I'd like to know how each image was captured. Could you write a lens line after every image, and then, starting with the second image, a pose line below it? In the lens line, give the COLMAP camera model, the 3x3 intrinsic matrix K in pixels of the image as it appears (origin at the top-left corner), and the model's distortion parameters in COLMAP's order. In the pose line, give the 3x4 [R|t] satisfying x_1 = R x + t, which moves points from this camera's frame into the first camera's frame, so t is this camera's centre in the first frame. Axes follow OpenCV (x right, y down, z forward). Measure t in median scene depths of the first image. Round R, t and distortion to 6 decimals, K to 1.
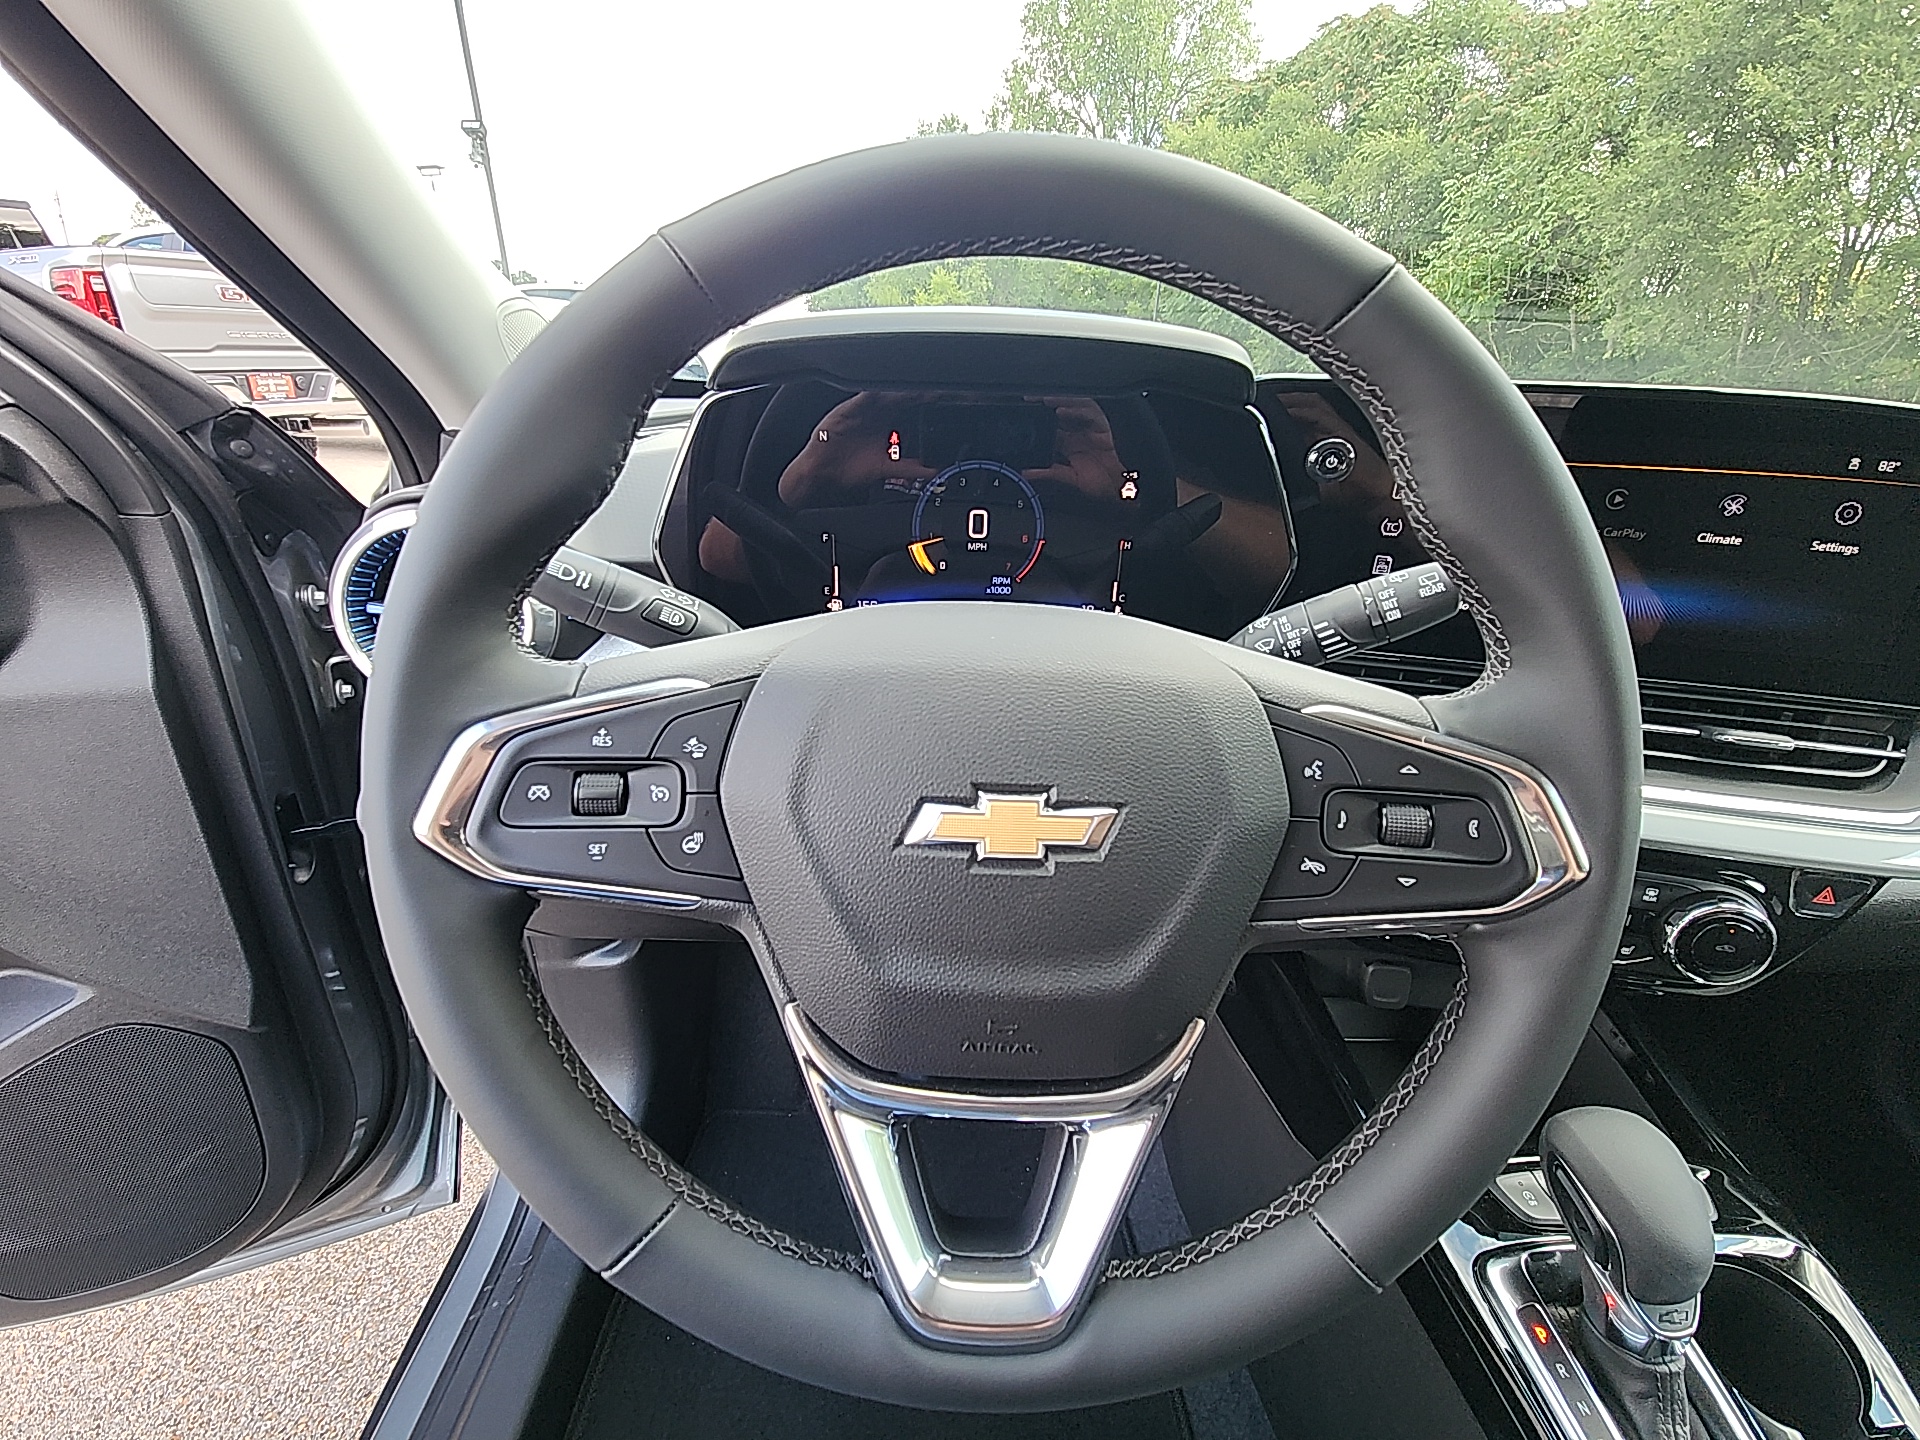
lens RADIAL K [[766.4, 0, 949.7], [0, 766.4, 706.2], [0, 0, 1]] dist [0.041948, -0.025045]
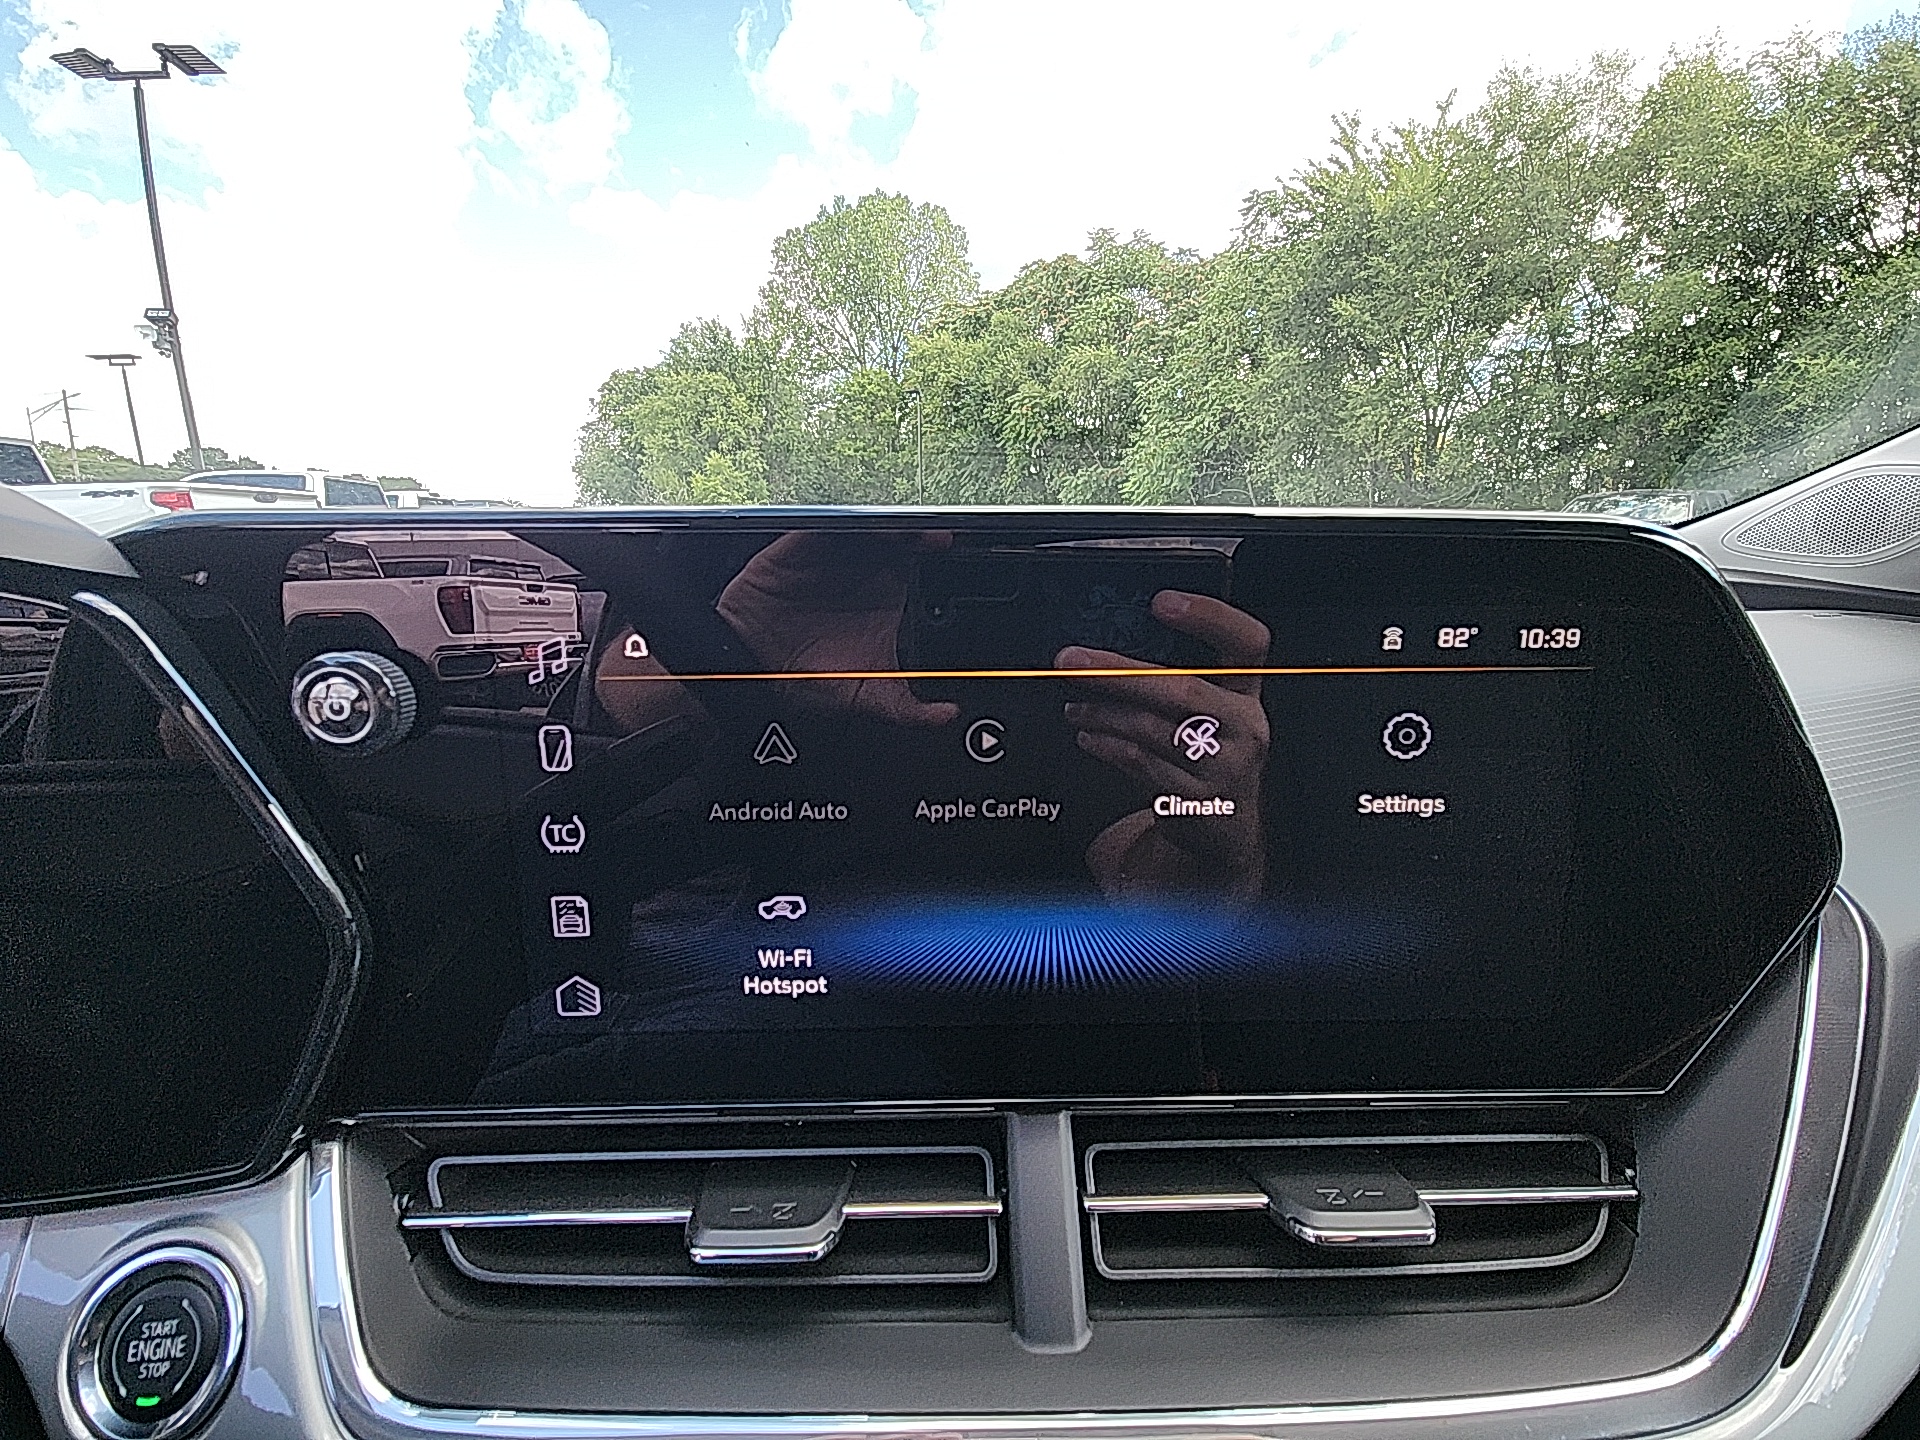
lens RADIAL K [[772.3, 0, 951.7], [0, 772.3, 706.5], [0, 0, 1]] dist [0.017771, -0.010489]
pose [[0.965570, -0.089632, 0.244215, 0.689578], [0.135490, 0.974663, -0.177973, -0.196609], [-0.222075, 0.204934, 0.953249, 0.534144]]
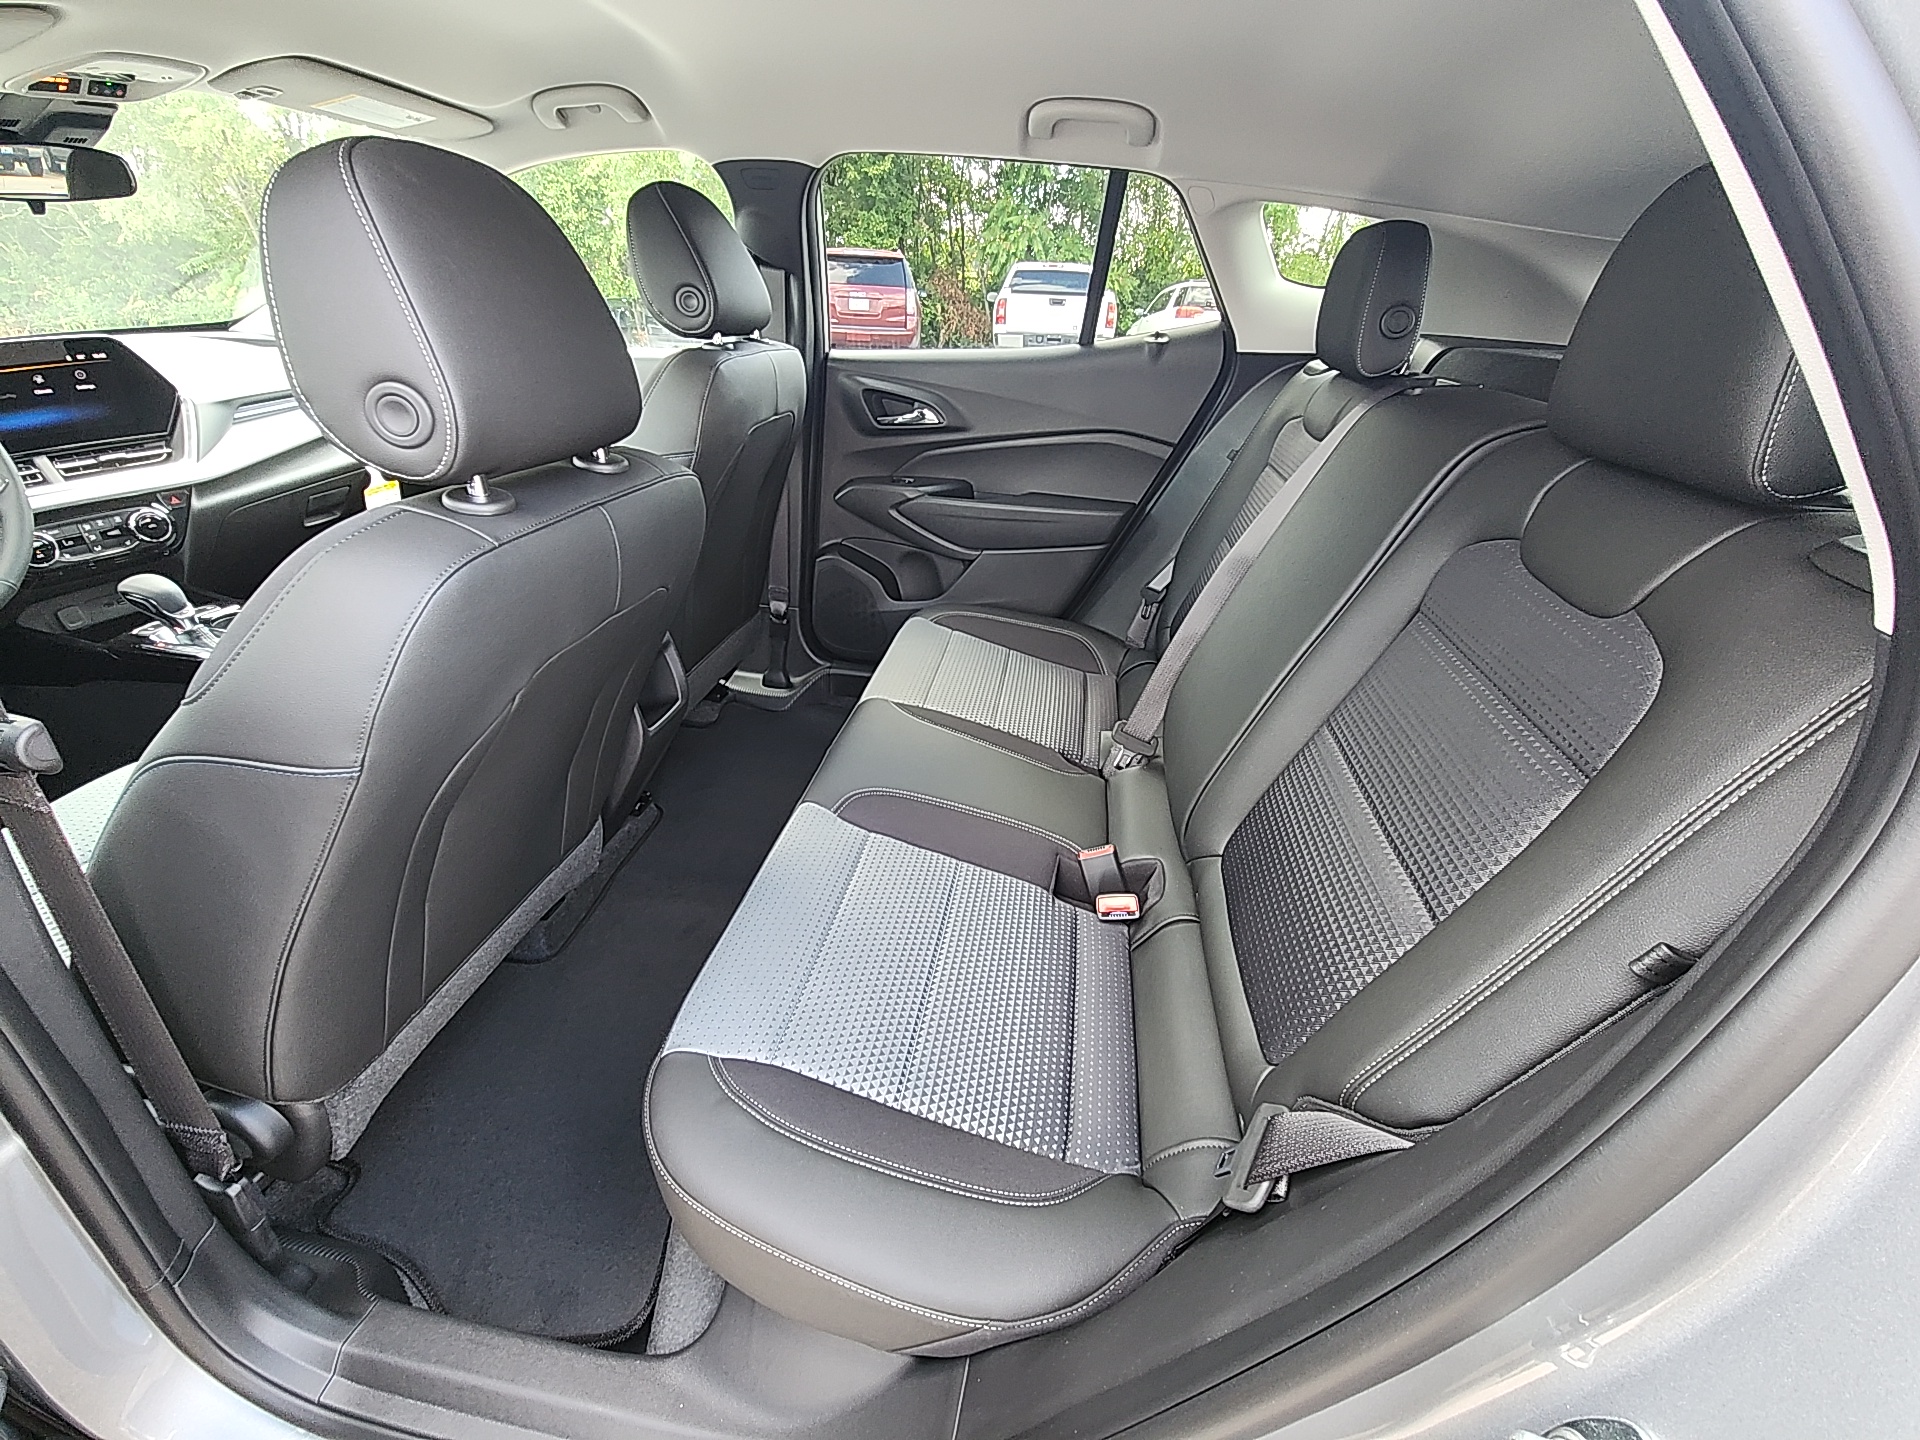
lens RADIAL K [[775.4, 0, 951.3], [0, 775.4, 703.6], [0, 0, 1]] dist [0.022982, -0.016705]
pose [[0.184976, -0.481611, 0.856642, -1.233609], [0.377788, 0.839550, 0.390425, 0.820761], [-0.907227, 0.251410, 0.337244, -2.440544]]
